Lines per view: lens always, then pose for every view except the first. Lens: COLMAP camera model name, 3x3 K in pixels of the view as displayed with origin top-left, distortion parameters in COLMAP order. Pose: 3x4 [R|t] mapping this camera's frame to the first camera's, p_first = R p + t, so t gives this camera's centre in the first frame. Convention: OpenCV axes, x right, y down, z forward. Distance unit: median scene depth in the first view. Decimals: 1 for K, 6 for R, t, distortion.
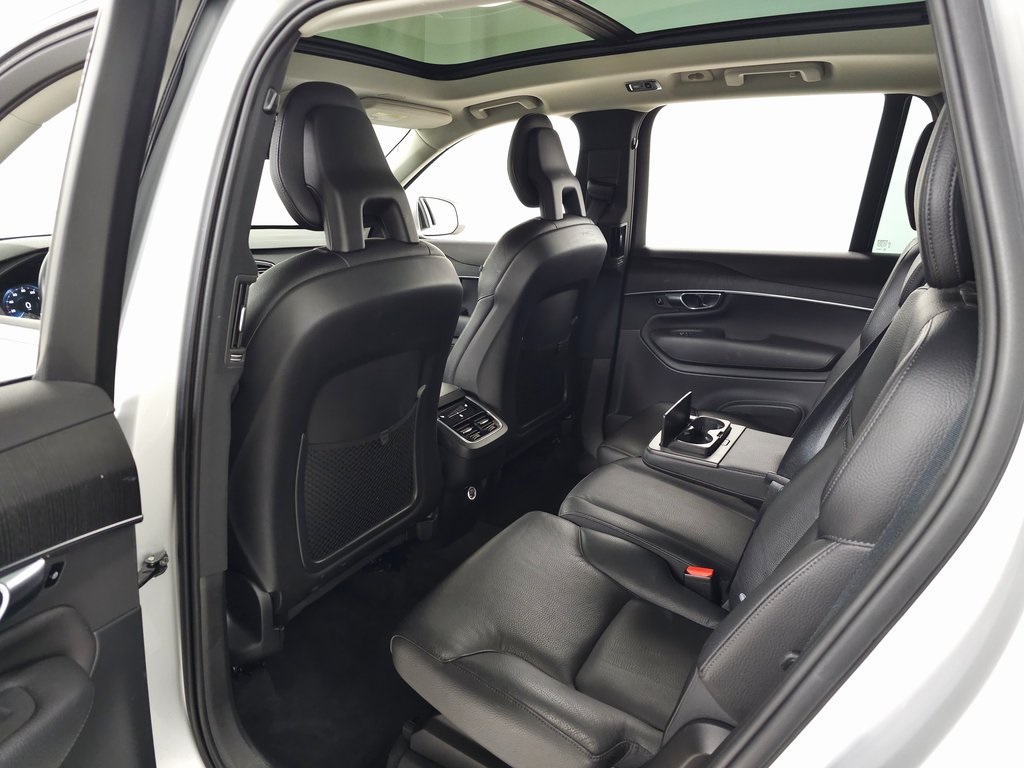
lens RADIAL K [[699.2, 0, 517.1], [0, 699.2, 376.8], [0, 0, 1]] dist [0.054611, -0.076886]
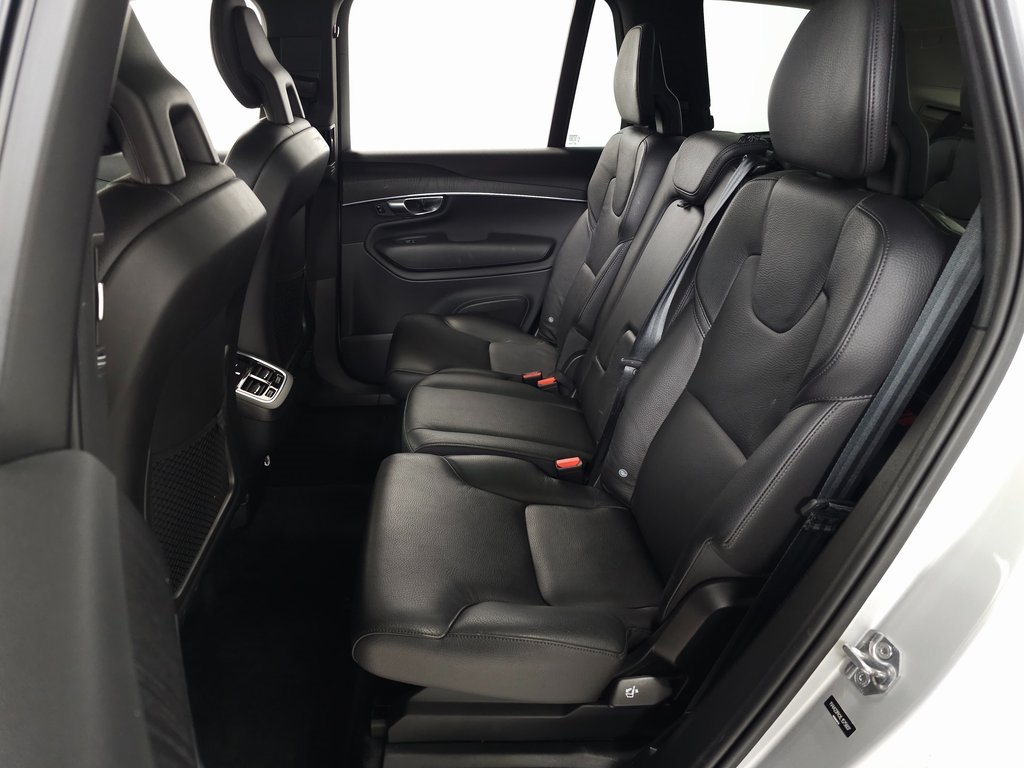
lens RADIAL K [[699.2, 0, 517.1], [0, 699.2, 376.8], [0, 0, 1]] dist [0.054611, -0.076886]
pose [[0.812929, -0.223652, 0.537705, -0.216826], [0.145830, 0.972076, 0.183851, -0.037586], [-0.563809, -0.071044, 0.822844, 0.105586]]
